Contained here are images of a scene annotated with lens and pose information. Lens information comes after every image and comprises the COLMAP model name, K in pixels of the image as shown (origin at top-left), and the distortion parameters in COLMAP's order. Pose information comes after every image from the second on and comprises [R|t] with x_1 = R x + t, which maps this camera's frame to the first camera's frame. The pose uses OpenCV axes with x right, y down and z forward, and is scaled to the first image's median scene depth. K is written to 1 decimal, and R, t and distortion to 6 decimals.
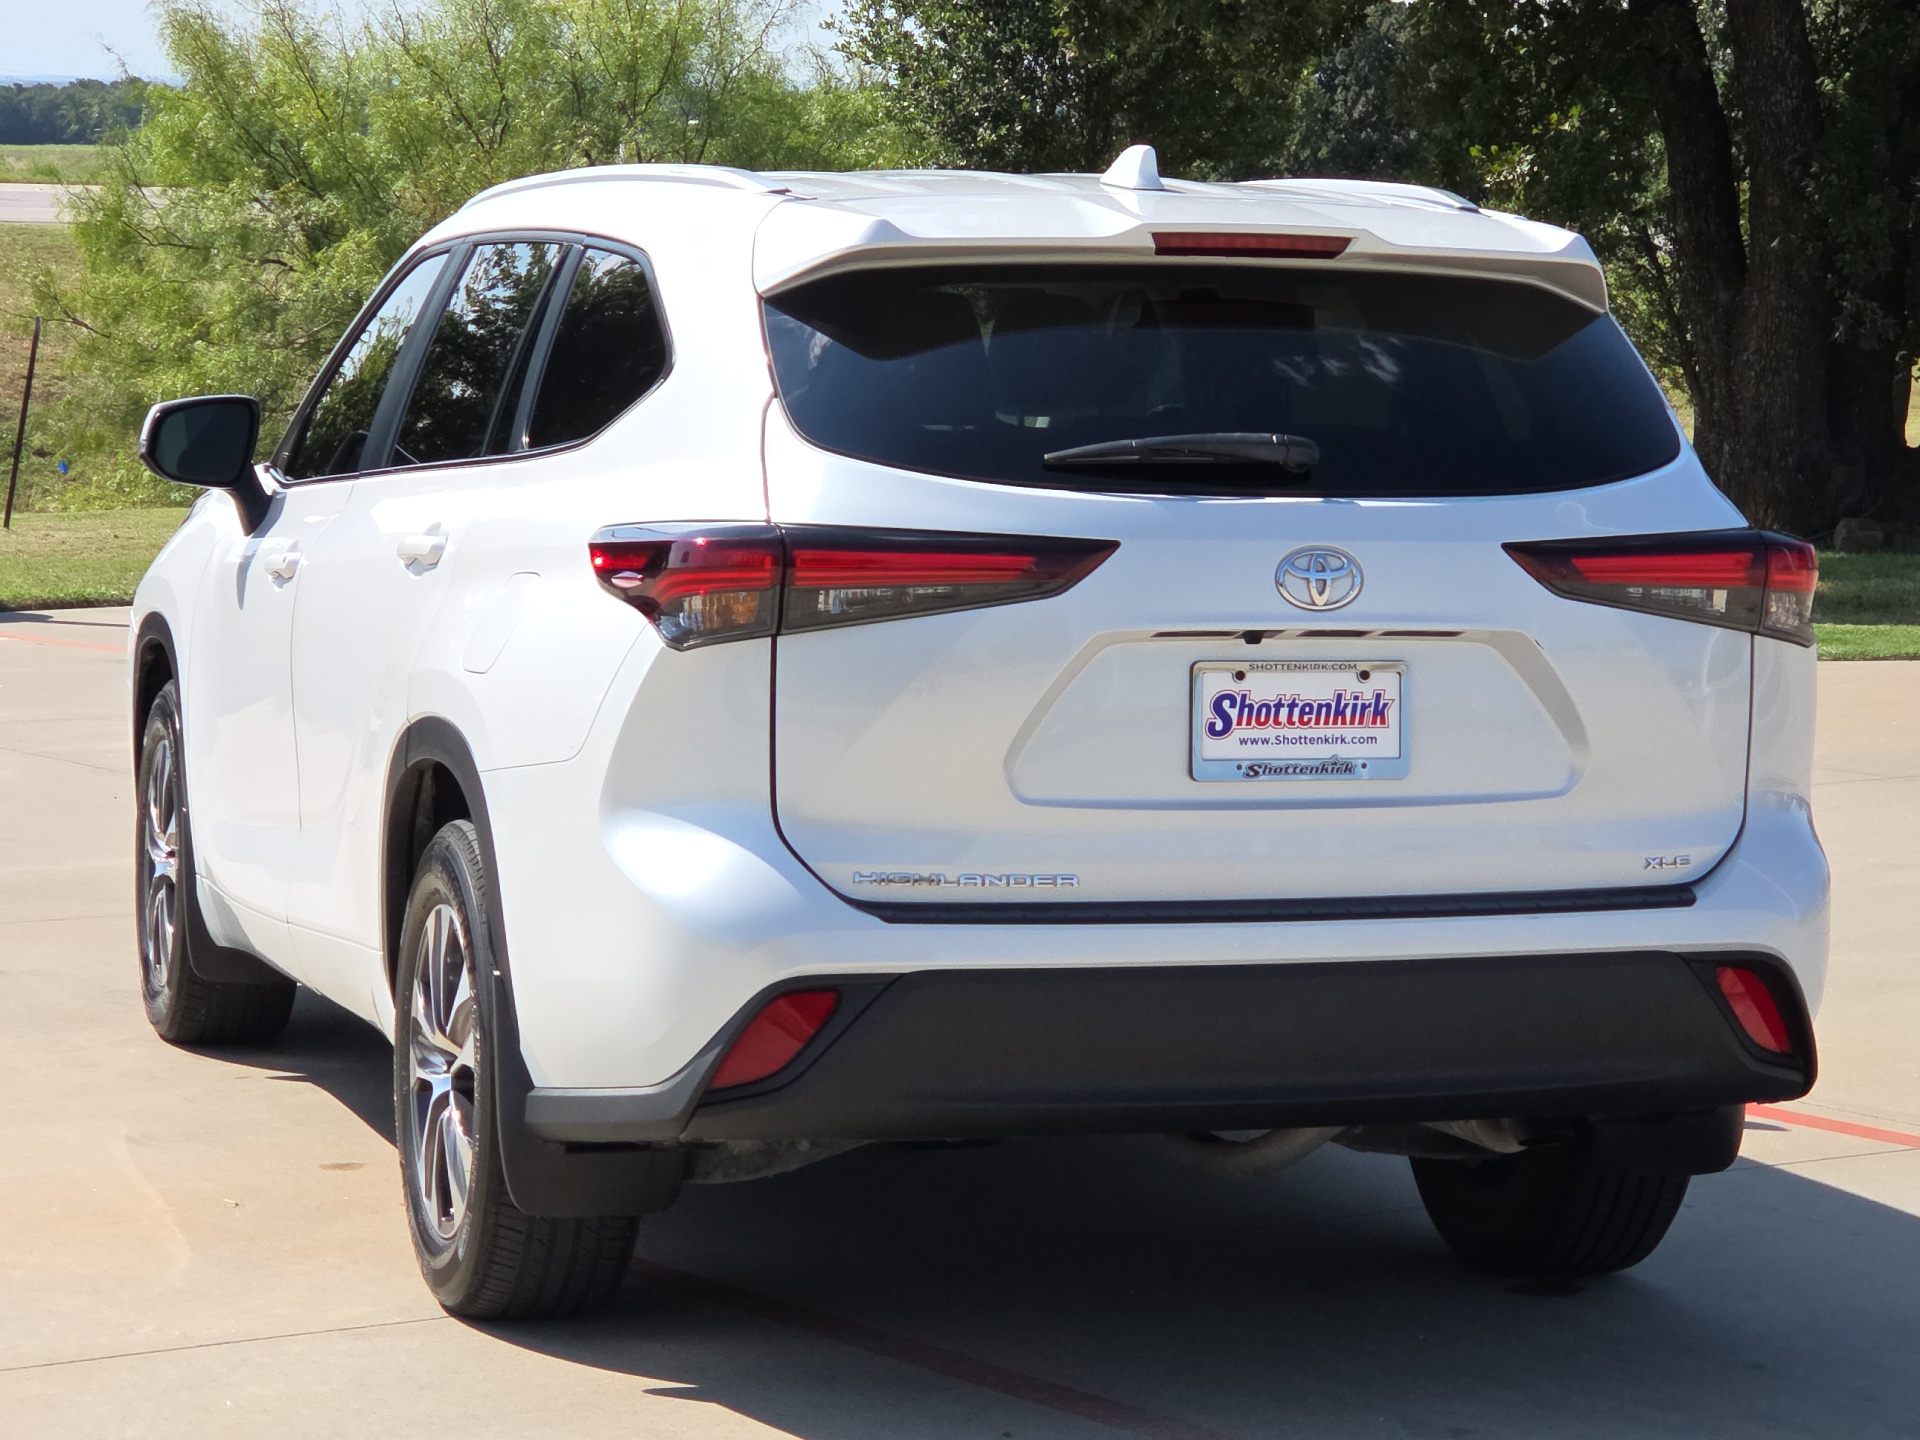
lens RADIAL K [[4094.0, 0, 960.0], [0, 4094.0, 720.0], [0, 0, 1]] dist [-0.014794, 0.352316]
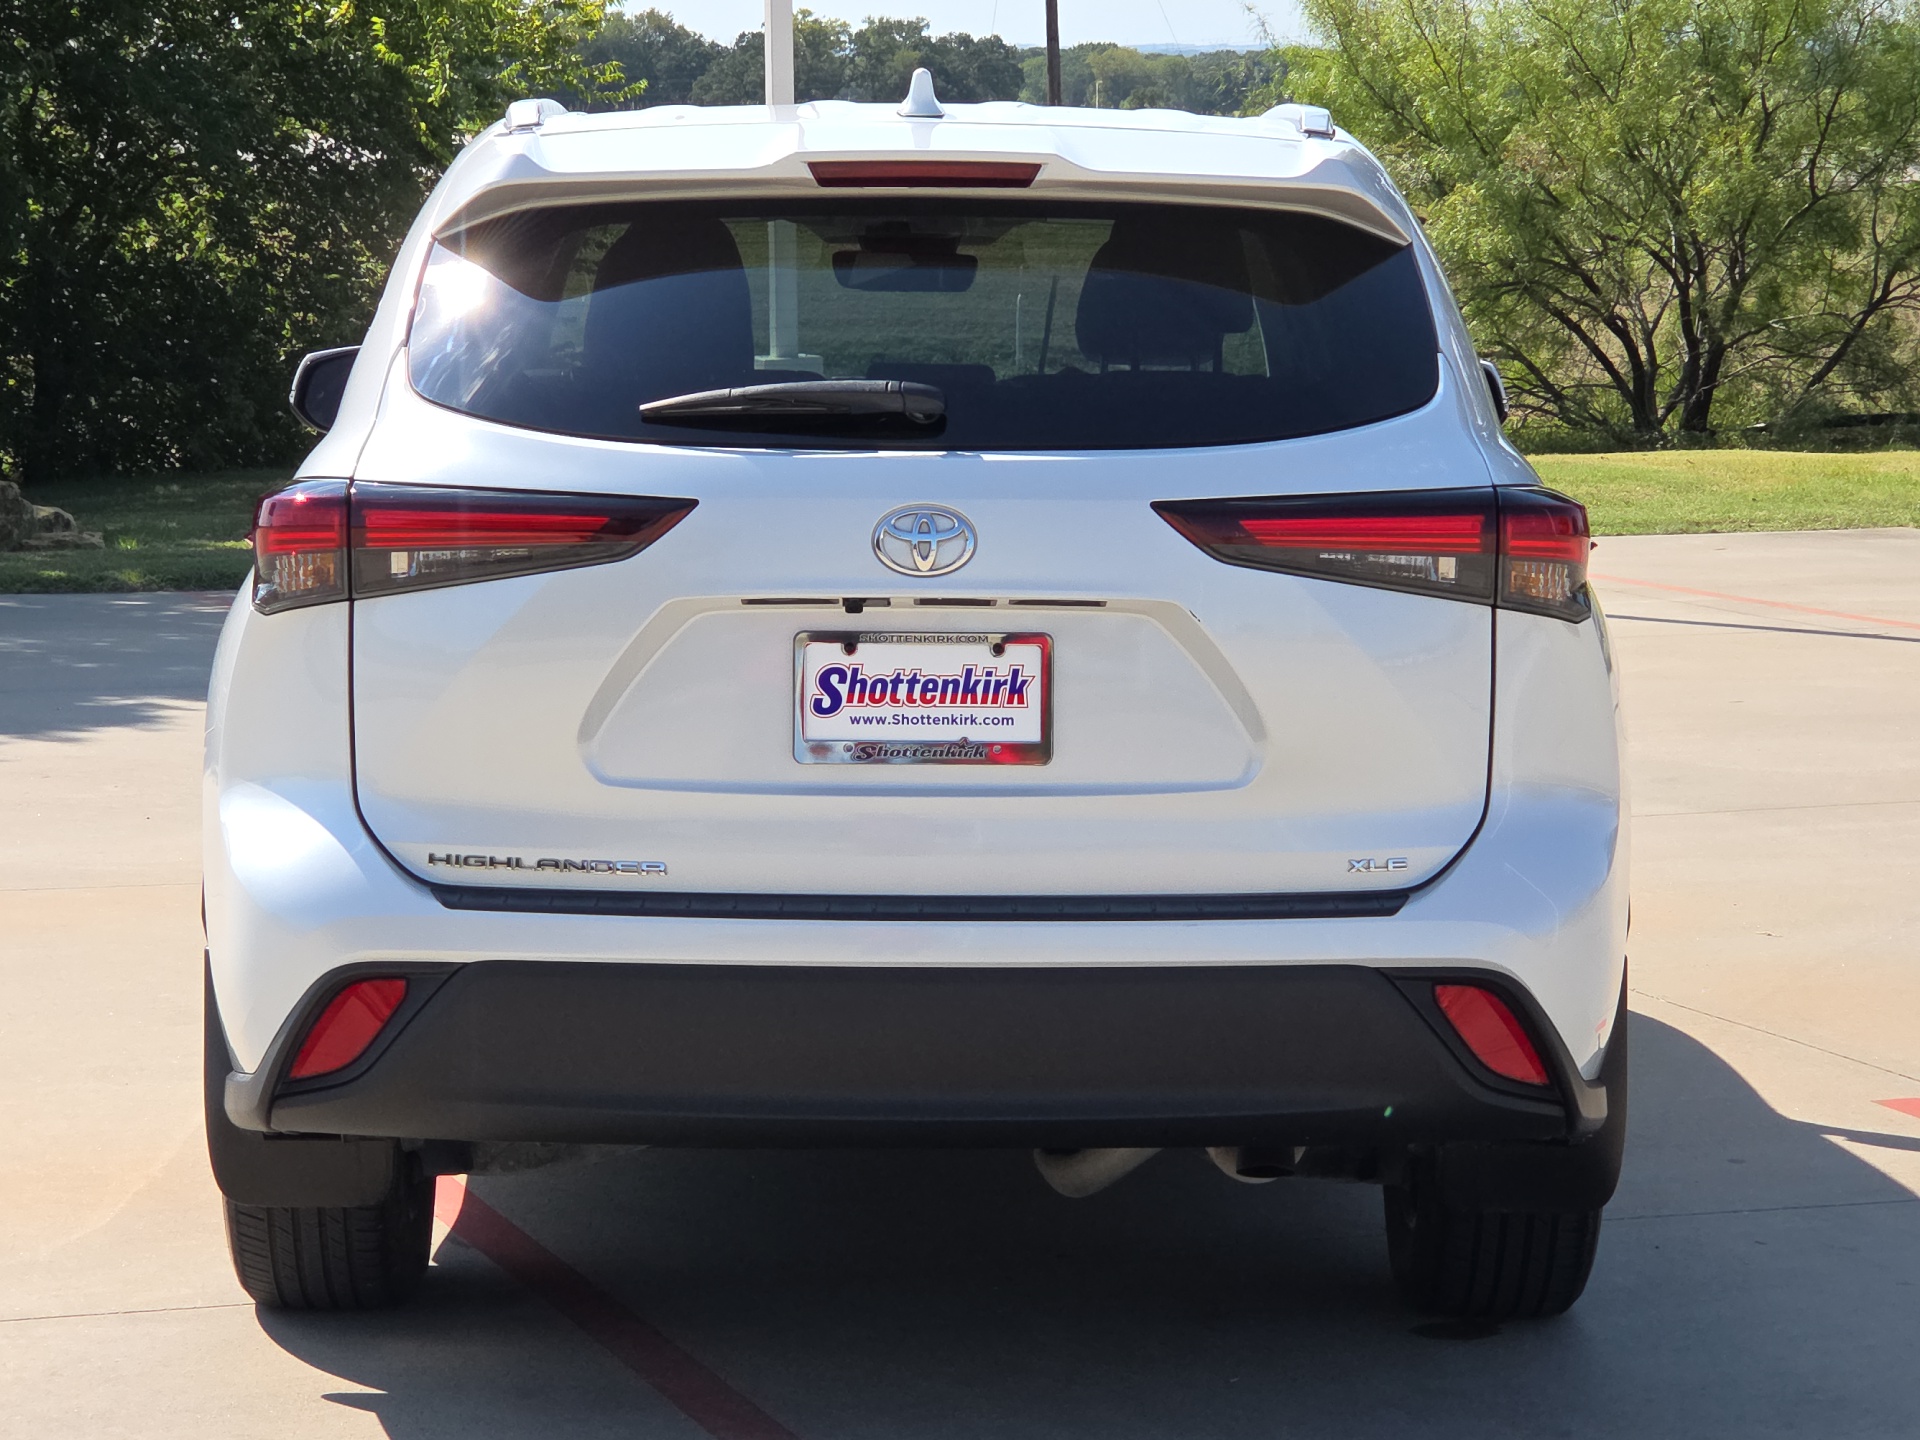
lens RADIAL K [[4239.7, 0, 960.0], [0, 4239.7, 720.0], [0, 0, 1]] dist [-0.203244, -0.350788]
pose [[0.962423, 0.015767, -0.271097, 0.344364], [-0.013839, 0.999864, 0.009022, -0.003618], [0.271202, -0.004931, 0.962510, 0.102897]]
